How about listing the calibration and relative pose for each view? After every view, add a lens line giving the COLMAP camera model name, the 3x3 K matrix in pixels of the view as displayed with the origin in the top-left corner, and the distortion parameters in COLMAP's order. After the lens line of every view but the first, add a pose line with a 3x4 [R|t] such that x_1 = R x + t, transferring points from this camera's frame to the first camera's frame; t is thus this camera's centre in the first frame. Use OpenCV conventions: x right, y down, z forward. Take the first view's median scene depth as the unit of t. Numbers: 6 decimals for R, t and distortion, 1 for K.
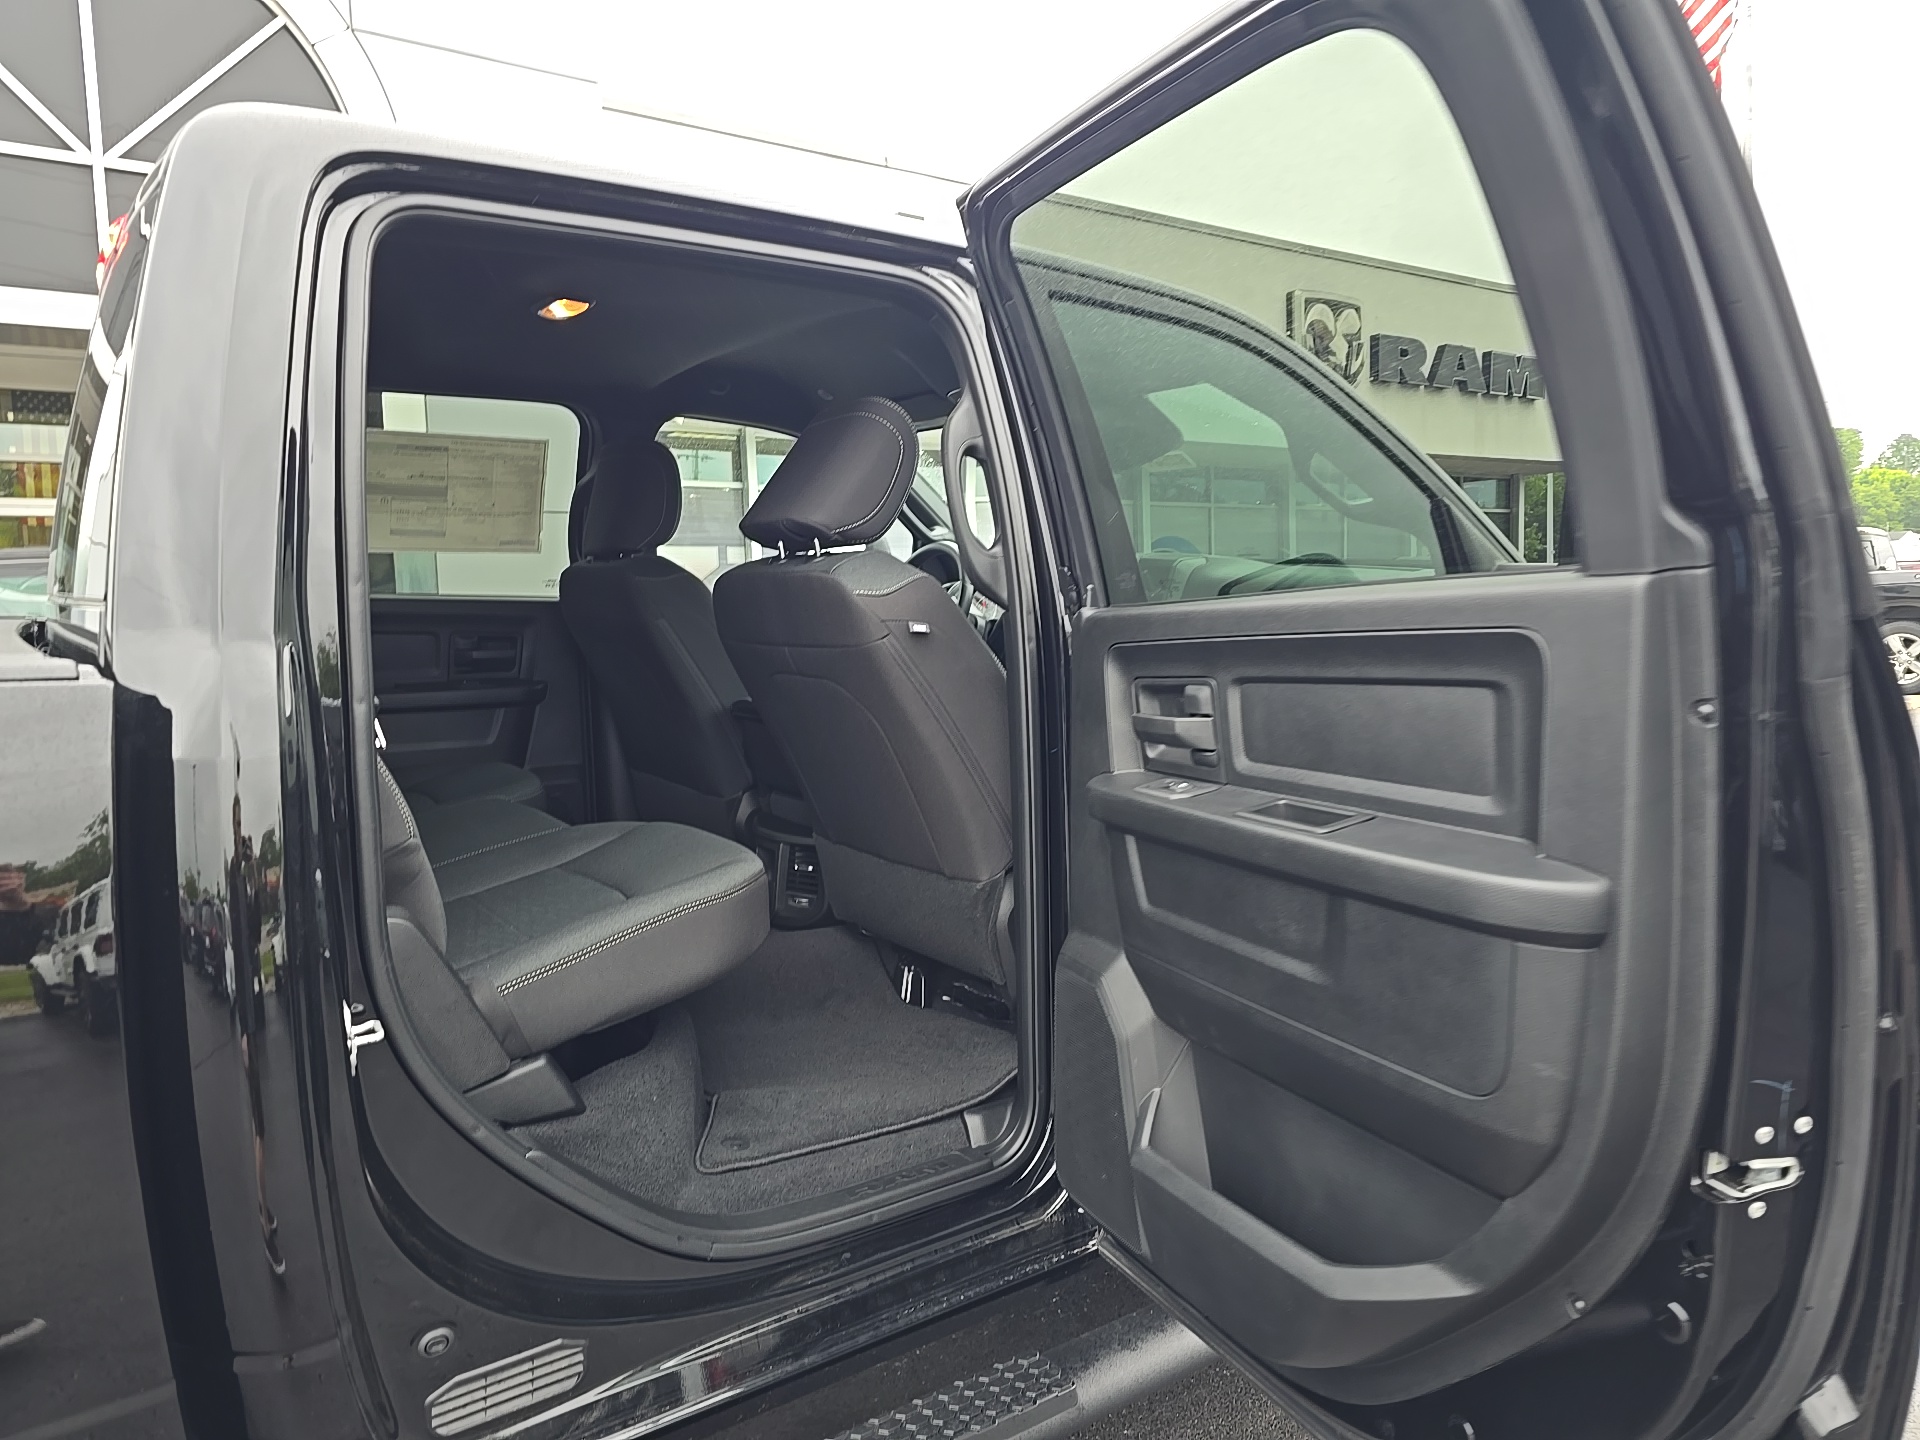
lens RADIAL K [[1280.1, 0, 971.7], [0, 1280.1, 720.7], [0, 0, 1]] dist [0.064075, -0.059358]
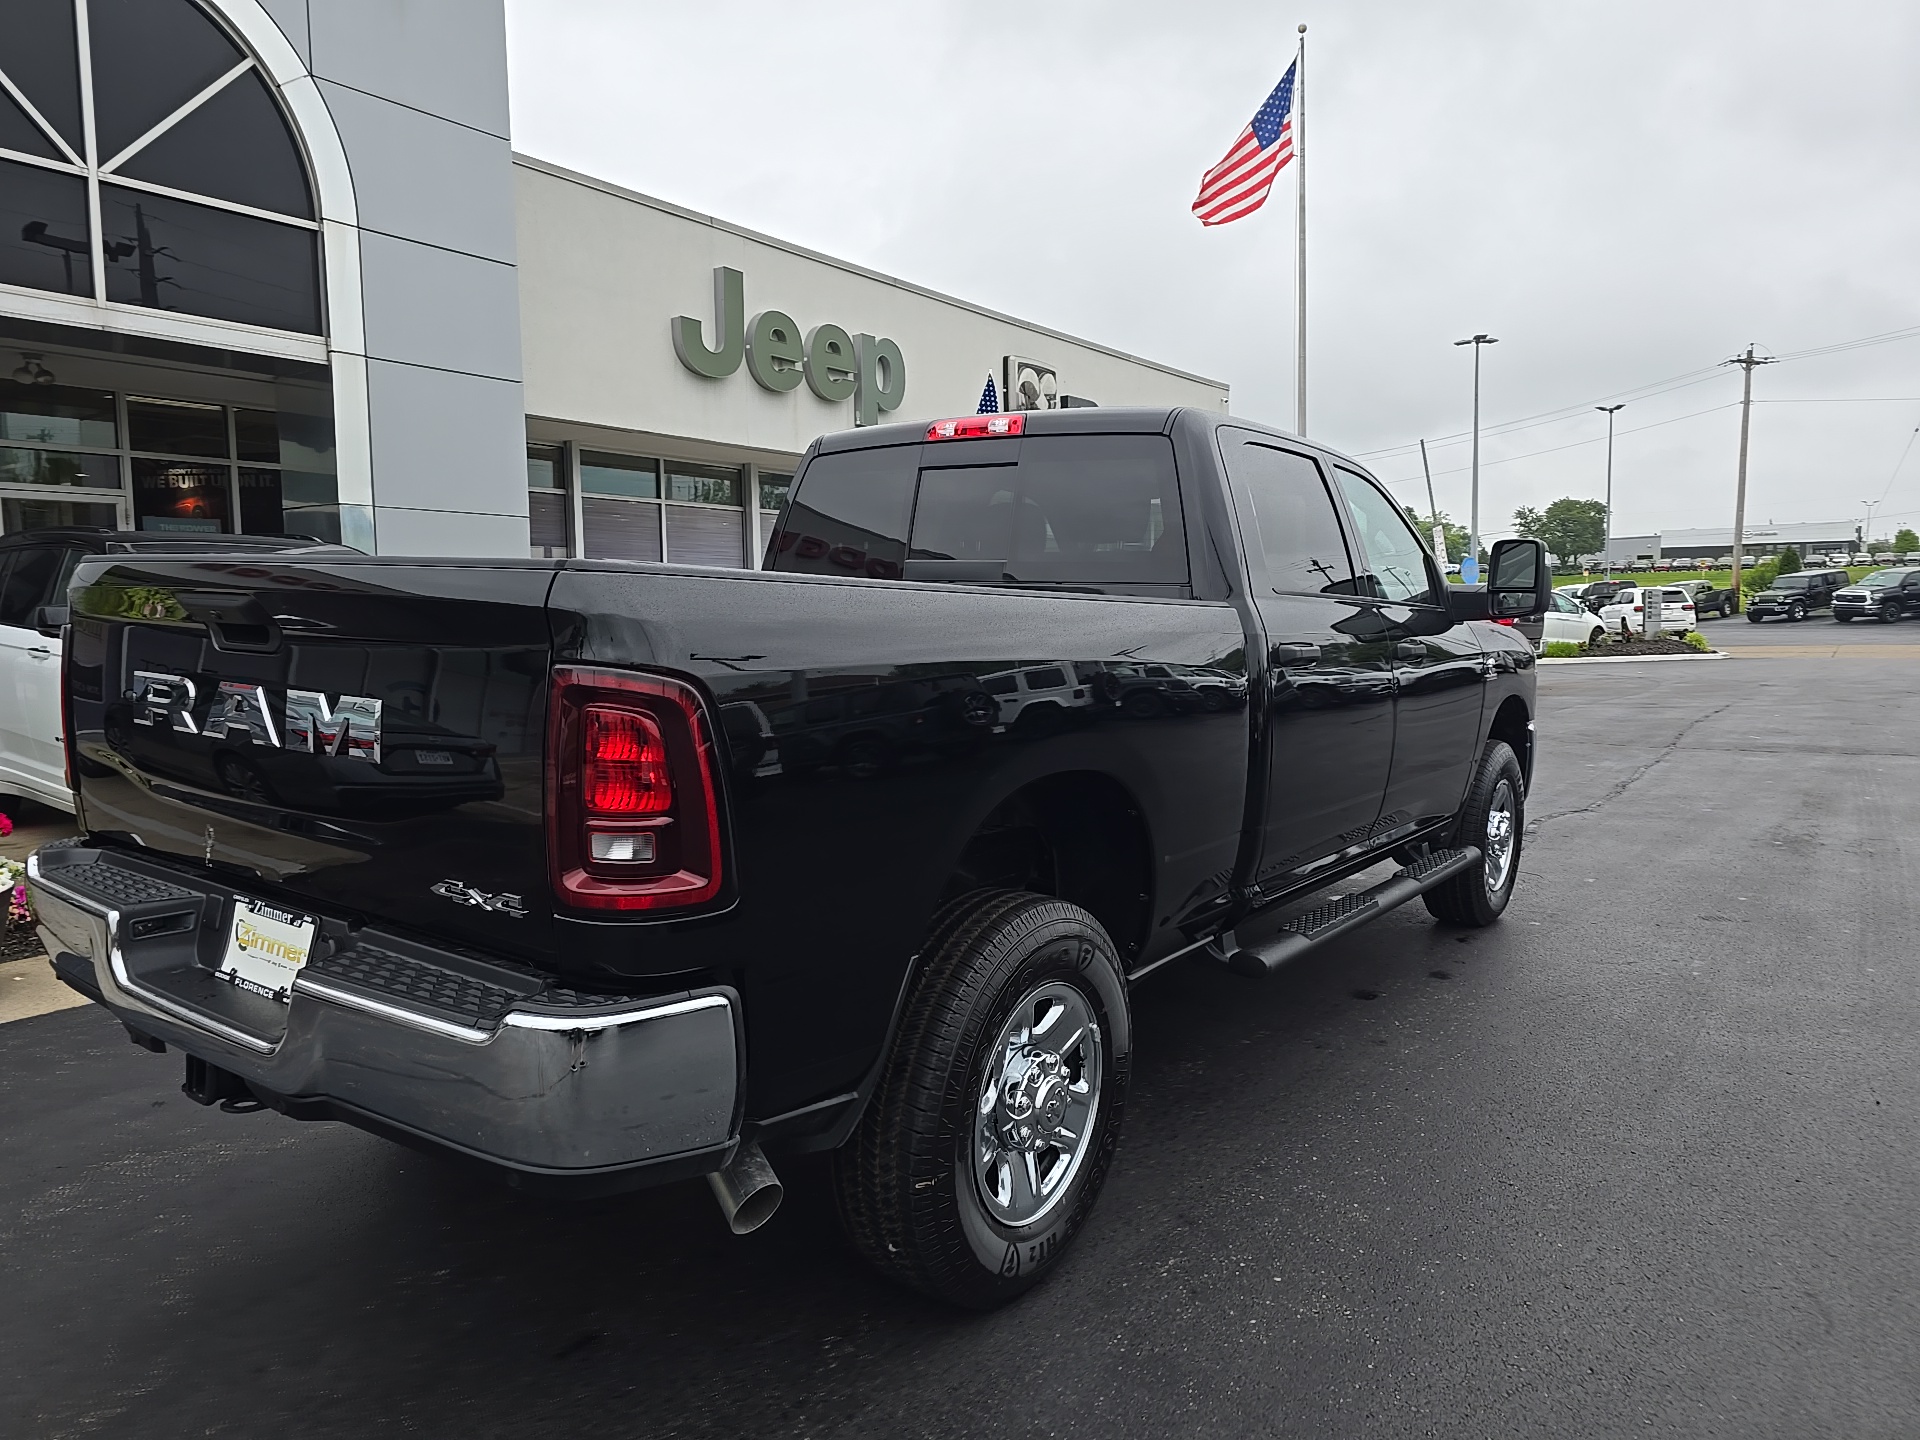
lens RADIAL K [[1280.1, 0, 961.4], [0, 1280.1, 717.1], [0, 0, 1]] dist [0.064075, -0.059358]
pose [[0.951258, -0.001066, 0.308394, -0.157340], [0.004792, 0.999924, -0.011326, 0.018499], [-0.308358, 0.012252, 0.951191, -0.122493]]
